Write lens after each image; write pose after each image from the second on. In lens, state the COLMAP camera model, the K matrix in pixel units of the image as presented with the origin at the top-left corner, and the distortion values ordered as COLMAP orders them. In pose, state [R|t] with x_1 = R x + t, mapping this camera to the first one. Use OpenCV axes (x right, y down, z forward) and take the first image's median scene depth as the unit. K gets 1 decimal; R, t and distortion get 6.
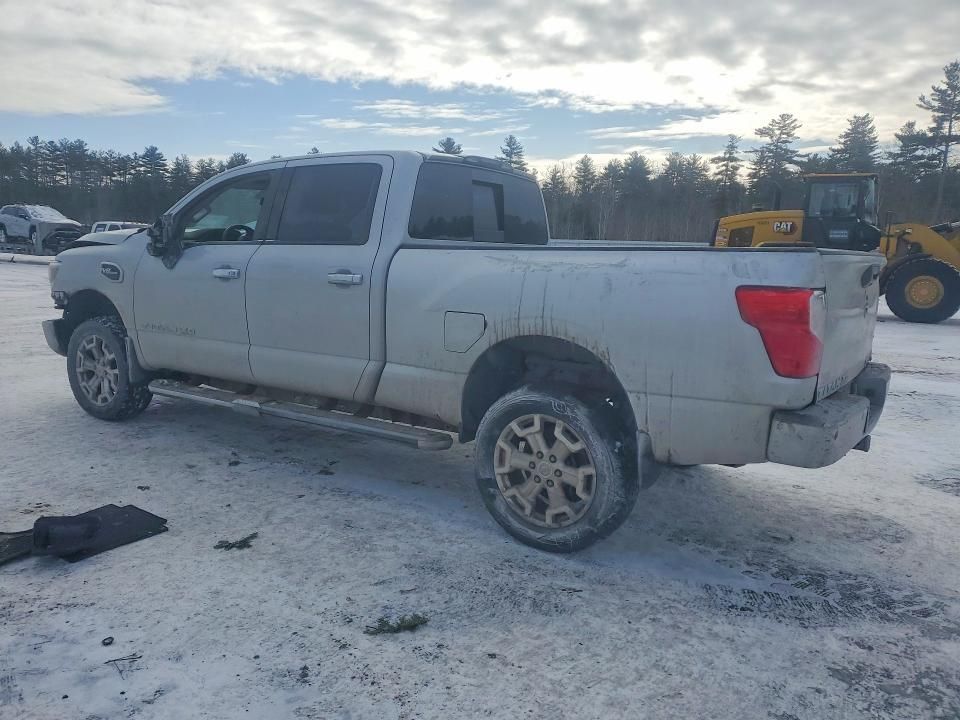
lens RADIAL K [[736.3, 0, 479.6], [0, 736.3, 359.8], [0, 0, 1]] dist [0.024010, 0.009172]
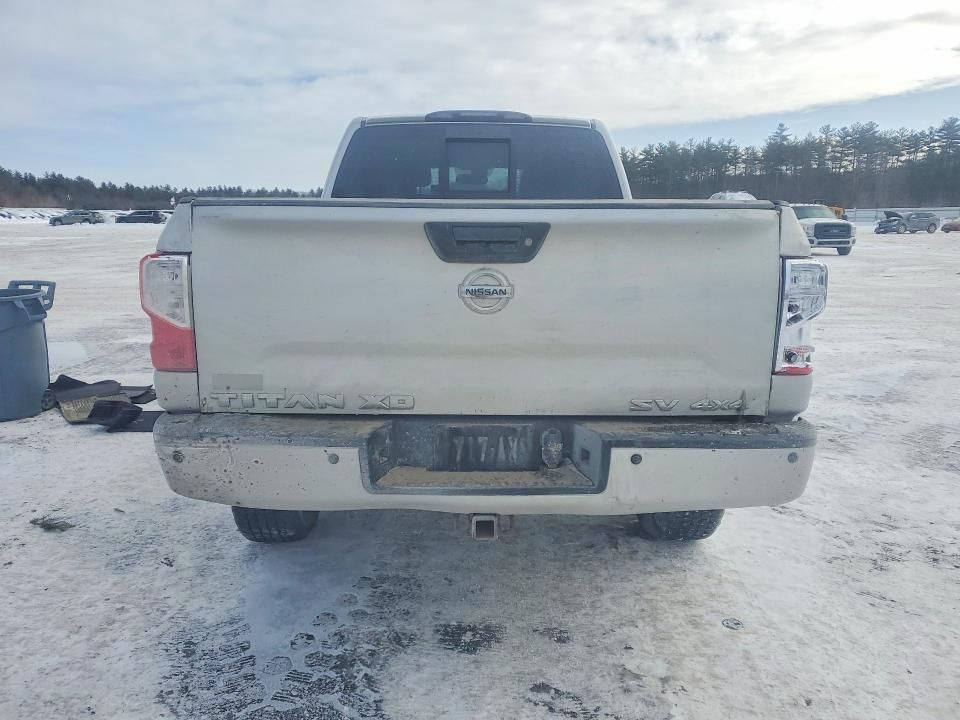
lens RADIAL K [[736.3, 0, 478.7], [0, 736.3, 360.3], [0, 0, 1]] dist [0.024010, 0.009172]
pose [[0.572422, 0.128030, -0.809902, 0.980759], [-0.109837, 0.990805, 0.078997, -0.068932], [0.812570, 0.043737, 0.581221, 0.649216]]
